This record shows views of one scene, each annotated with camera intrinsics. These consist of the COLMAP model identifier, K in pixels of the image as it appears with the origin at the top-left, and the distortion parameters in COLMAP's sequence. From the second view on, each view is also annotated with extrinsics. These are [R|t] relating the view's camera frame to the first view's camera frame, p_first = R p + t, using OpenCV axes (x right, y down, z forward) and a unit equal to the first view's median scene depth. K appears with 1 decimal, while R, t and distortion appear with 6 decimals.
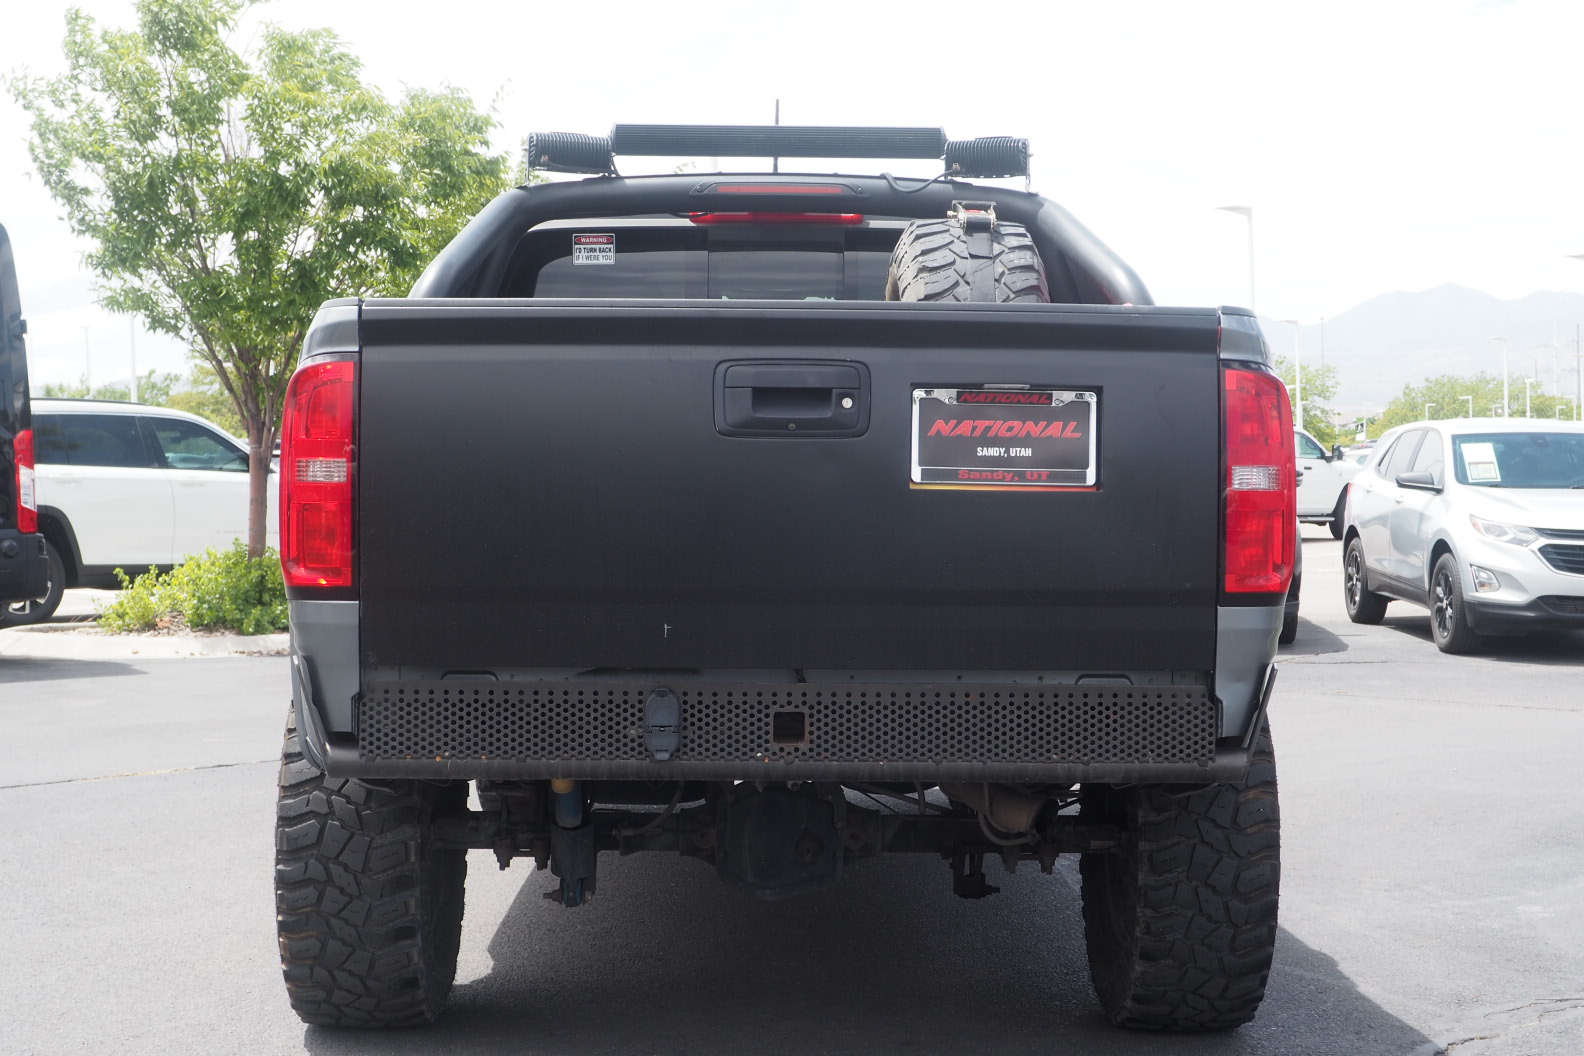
lens RADIAL K [[2300.7, 0, 792.0], [0, 2300.7, 528.0], [0, 0, 1]] dist [-0.022491, 0.007762]
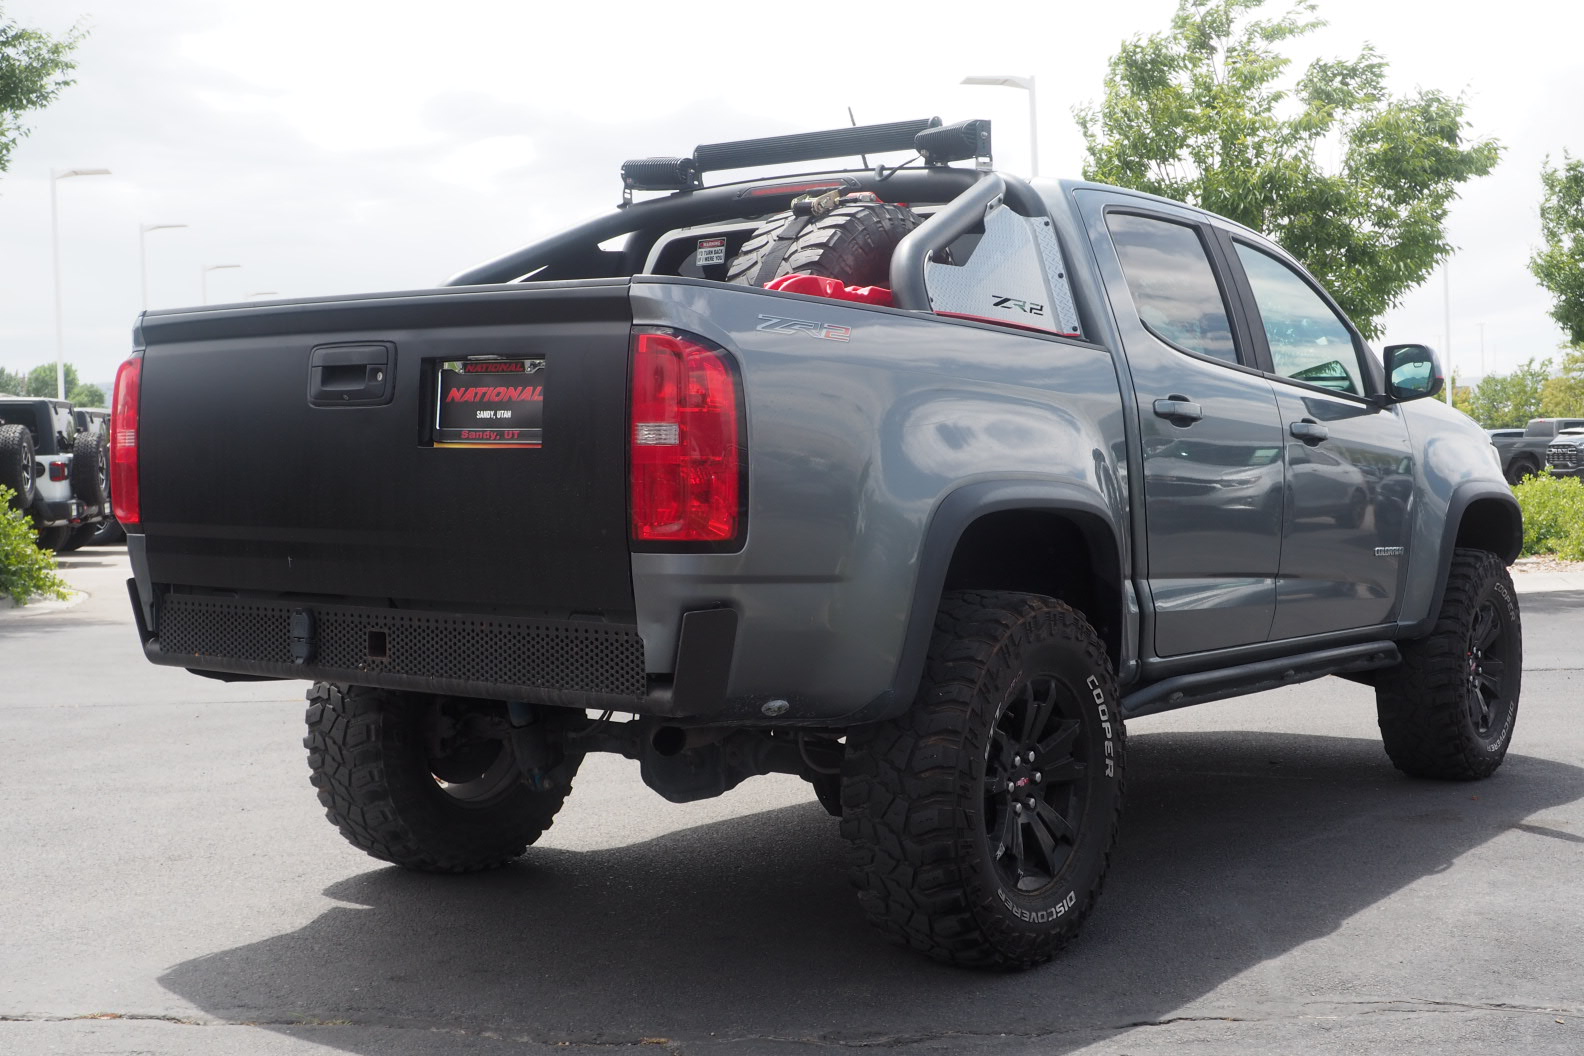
lens RADIAL K [[1971.1, 0, 822.7], [0, 1971.1, 528.6], [0, 0, 1]] dist [-0.008351, -0.001602]
pose [[0.803350, 0.014431, -0.595333, 0.808721], [-0.005412, 0.999842, 0.016934, 0.006525], [0.595483, -0.010383, 0.803301, 0.302494]]
